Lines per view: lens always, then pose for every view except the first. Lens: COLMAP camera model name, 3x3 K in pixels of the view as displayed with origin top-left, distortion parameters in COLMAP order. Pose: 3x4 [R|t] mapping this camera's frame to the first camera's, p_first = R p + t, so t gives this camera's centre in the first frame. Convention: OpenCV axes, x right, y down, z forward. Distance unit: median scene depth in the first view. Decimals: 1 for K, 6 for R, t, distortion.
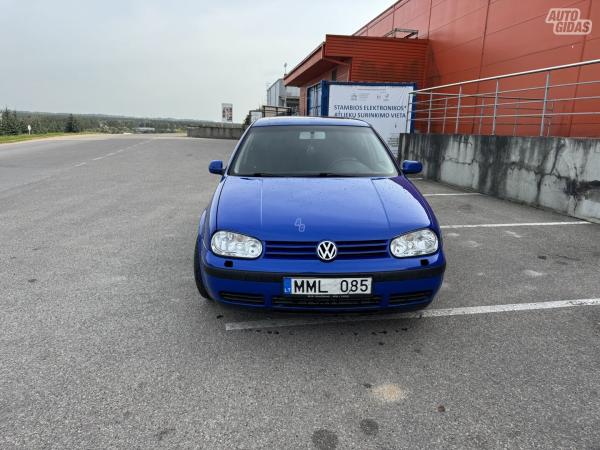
lens RADIAL K [[423.8, 0, 296.0], [0, 423.8, 226.5], [0, 0, 1]] dist [0.051547, -0.072349]
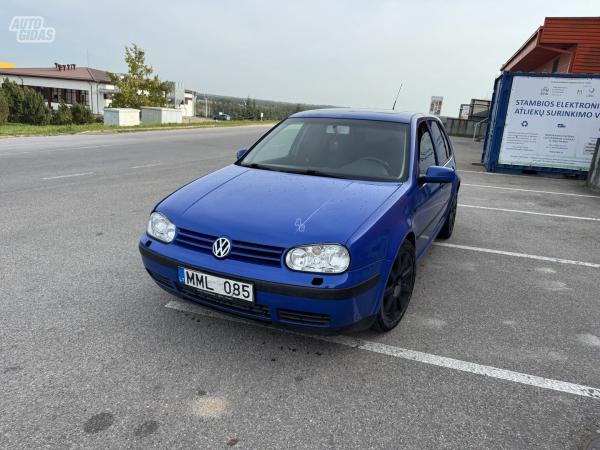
lens RADIAL K [[423.8, 0, 296.0], [0, 423.8, 226.5], [0, 0, 1]] dist [0.051547, -0.072349]
pose [[0.881842, 0.156938, -0.444662, 0.620012], [-0.149772, 0.987380, 0.051461, -0.063149], [0.447127, 0.021217, 0.894219, 0.205633]]
